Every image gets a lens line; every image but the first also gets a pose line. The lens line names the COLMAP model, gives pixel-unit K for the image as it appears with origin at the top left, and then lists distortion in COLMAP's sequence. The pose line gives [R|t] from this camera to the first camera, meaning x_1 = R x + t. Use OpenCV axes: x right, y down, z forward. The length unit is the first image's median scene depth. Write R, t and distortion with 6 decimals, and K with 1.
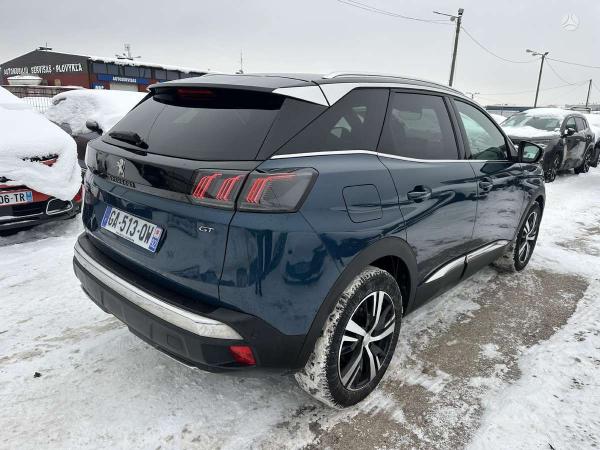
lens RADIAL K [[456.7, 0, 298.6], [0, 456.7, 225.9], [0, 0, 1]] dist [0.005970, -0.009796]
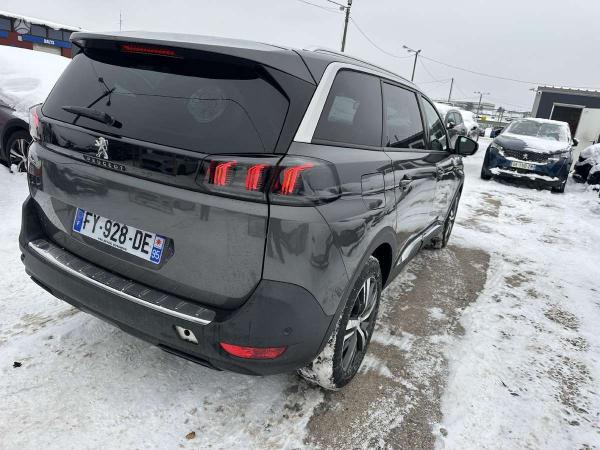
lens RADIAL K [[456.7, 0, 292.4], [0, 456.7, 220.5], [0, 0, 1]] dist [0.005970, -0.009796]
pose [[0.961786, 0.002497, 0.273790, -0.264632], [-0.013904, 0.999114, 0.039732, -0.011960], [-0.273448, -0.042021, 0.960968, -0.035998]]
